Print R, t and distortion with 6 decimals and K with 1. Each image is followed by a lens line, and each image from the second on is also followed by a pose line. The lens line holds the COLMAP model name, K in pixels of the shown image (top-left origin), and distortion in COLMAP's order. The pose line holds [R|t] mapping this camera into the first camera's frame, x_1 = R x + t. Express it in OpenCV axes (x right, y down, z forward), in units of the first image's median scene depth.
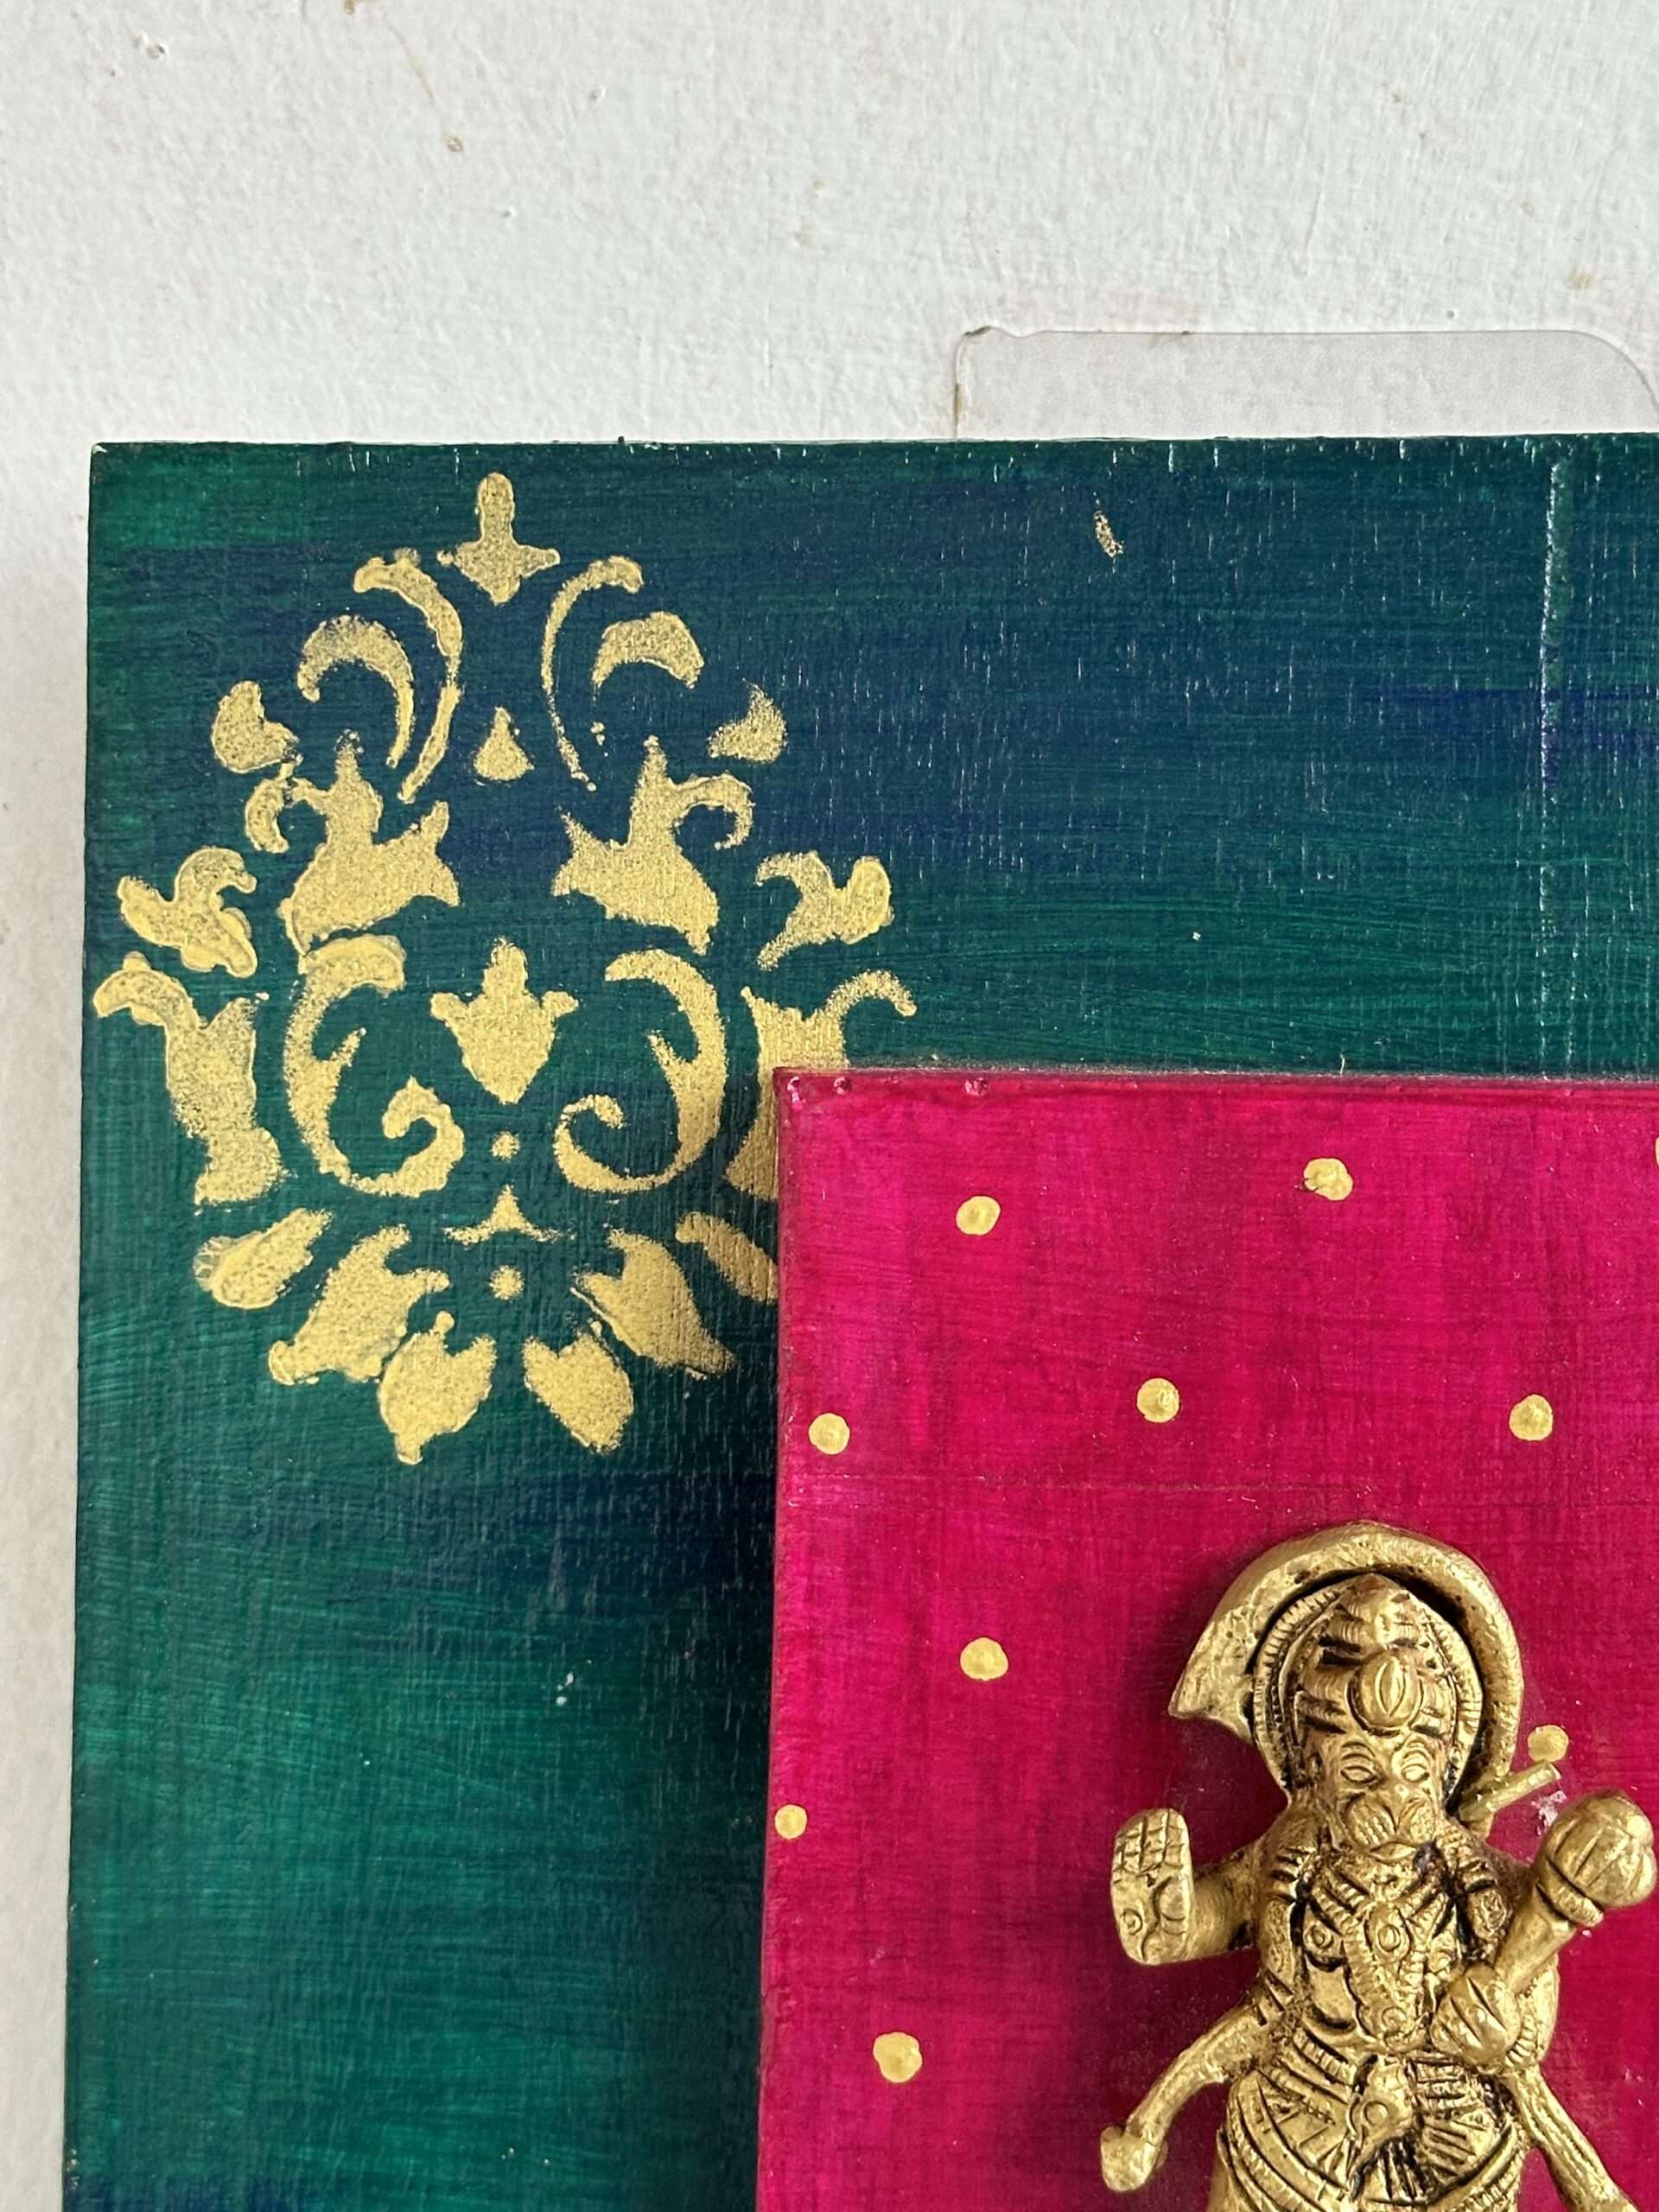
lens RADIAL K [[4144.6, 0, 834.1], [0, 4144.6, 1124.9], [0, 0, 1]] dist [0.178498, 0.000000]
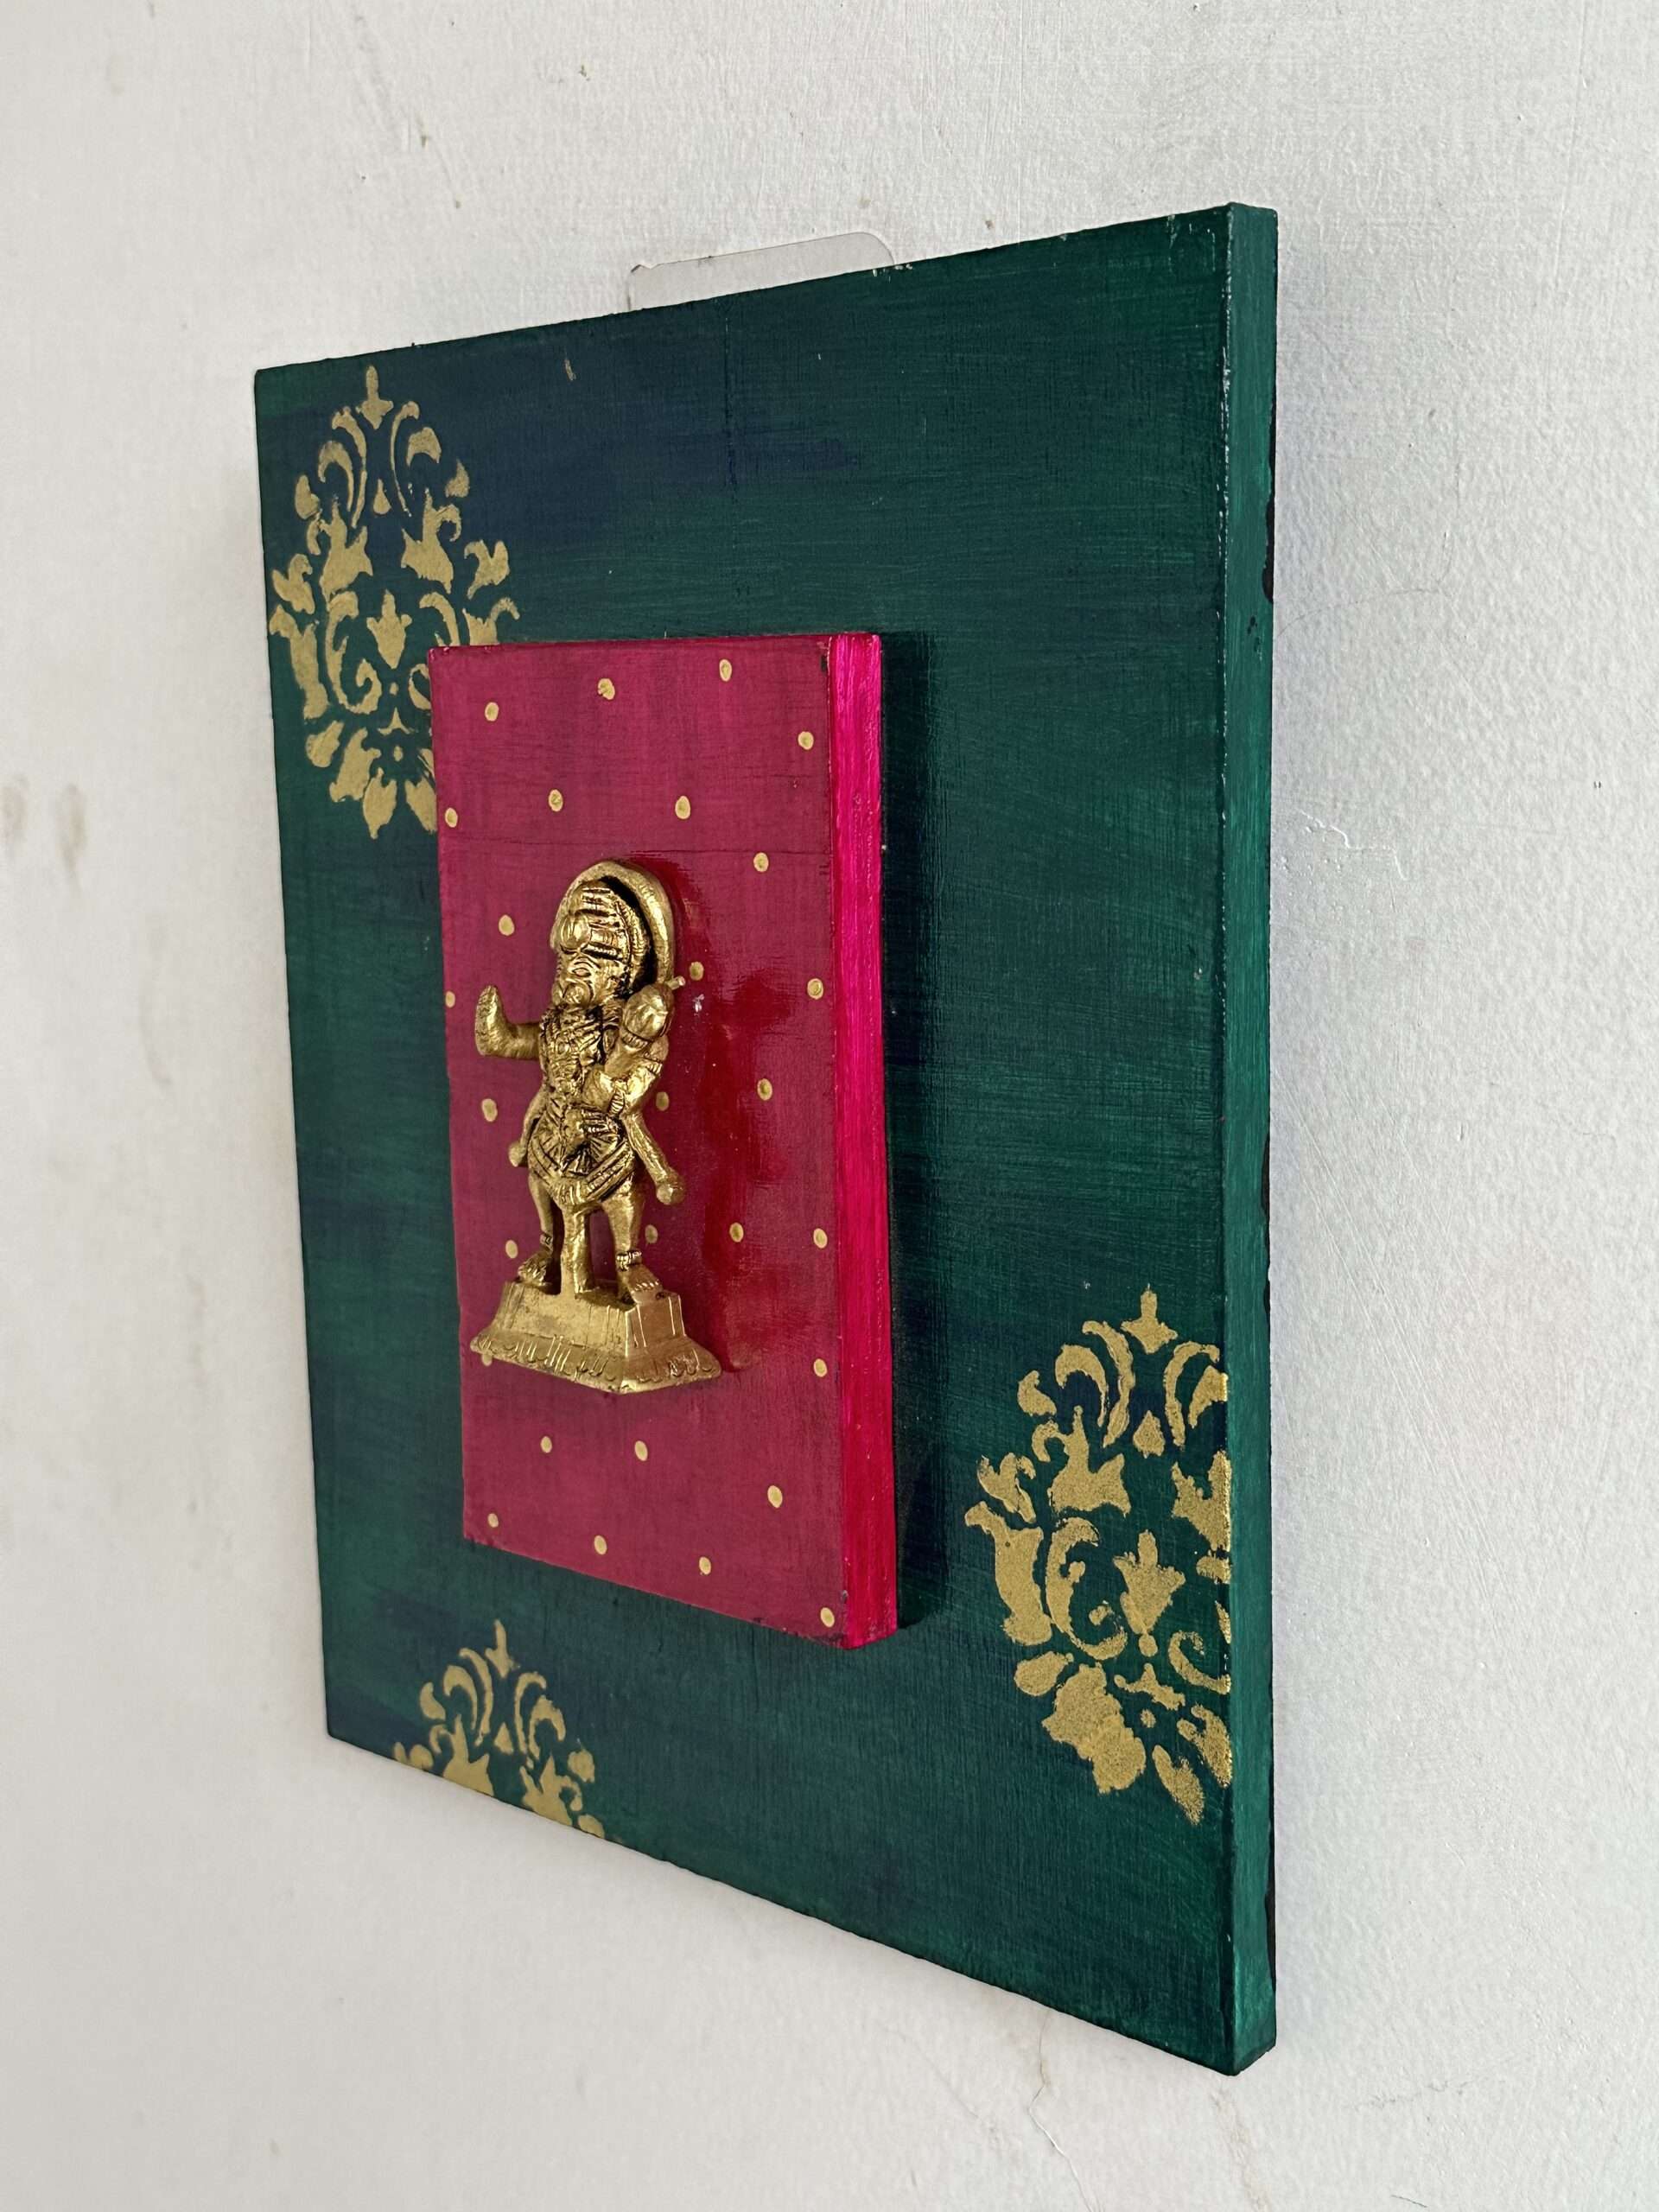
lens RADIAL K [[2695.0, 0, 818.9], [0, 2695.0, 1107.2], [0, 0, 1]] dist [0.144960, 0.000000]
pose [[0.800070, 0.064227, -0.596459, 0.958912], [-0.008216, 0.995332, 0.096157, 0.084662], [0.599851, -0.072032, 0.796863, -0.006121]]
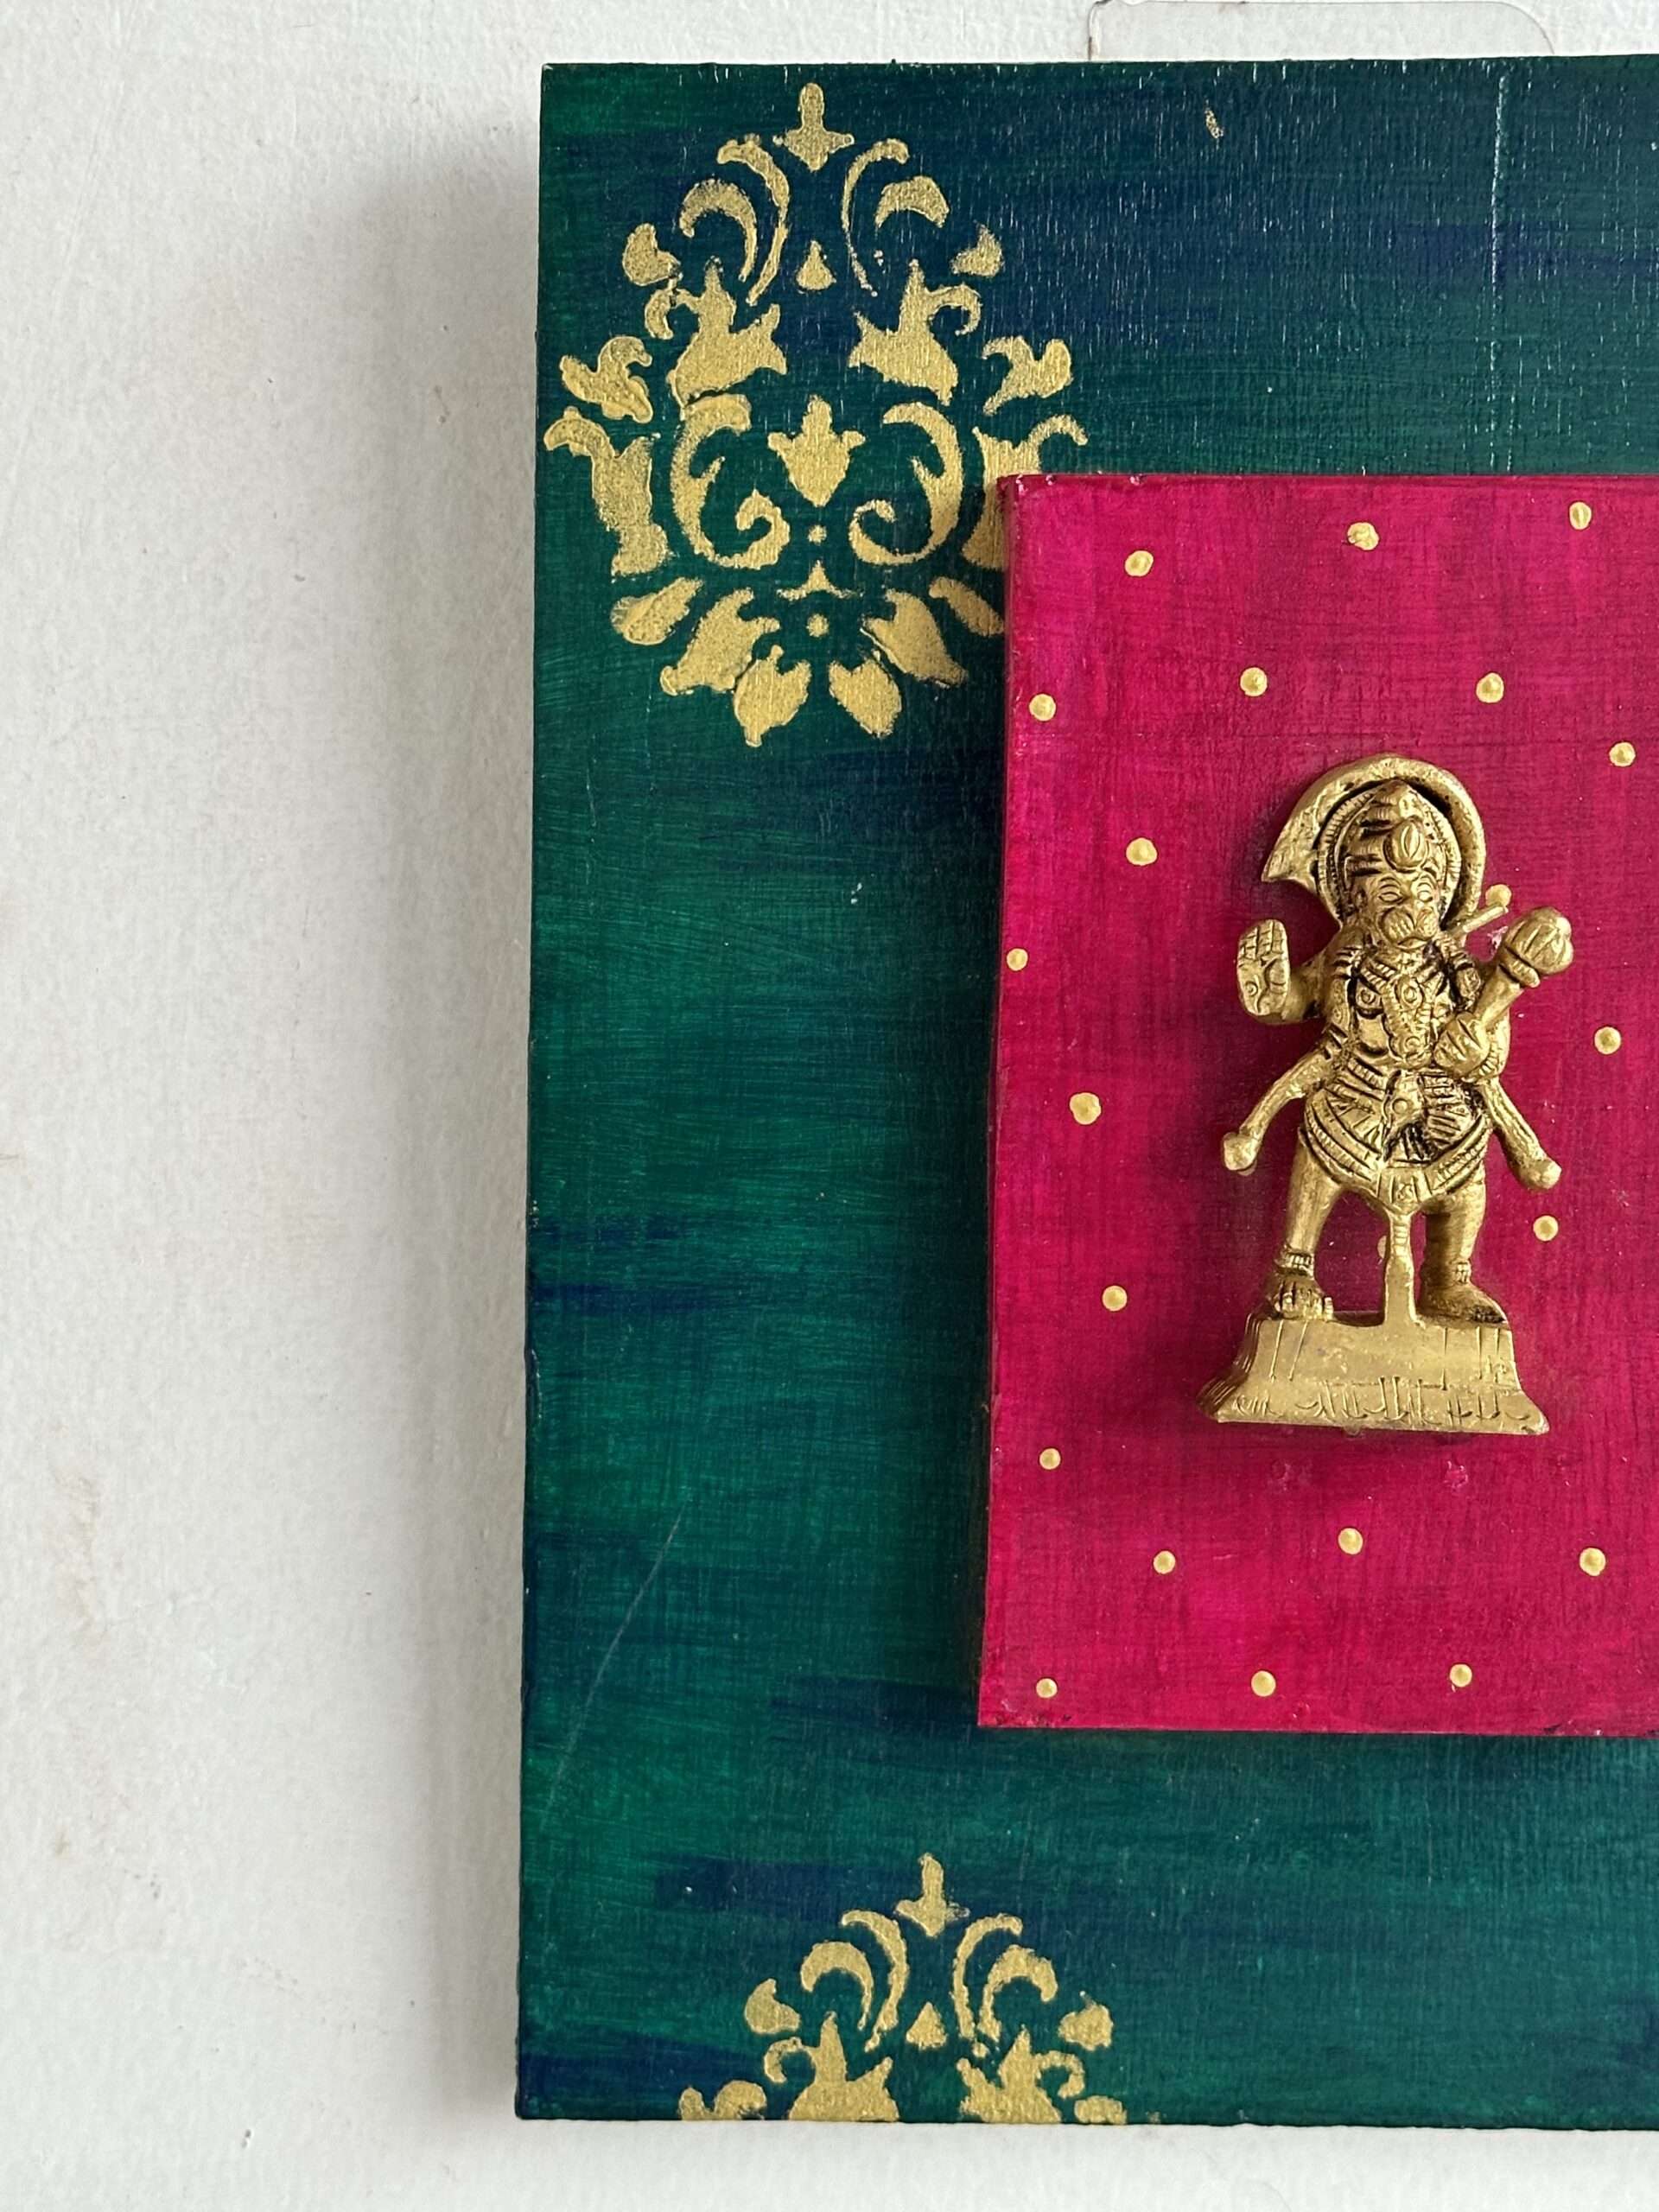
lens RADIAL K [[3992.6, 0, 838.4], [0, 3992.6, 1097.0], [0, 0, 1]] dist [0.167380, 0.000000]
pose [[0.997042, -0.011518, 0.075995, -0.187080], [0.009623, 0.999635, 0.025253, 0.176008], [-0.076258, -0.024447, 0.996788, -0.477254]]
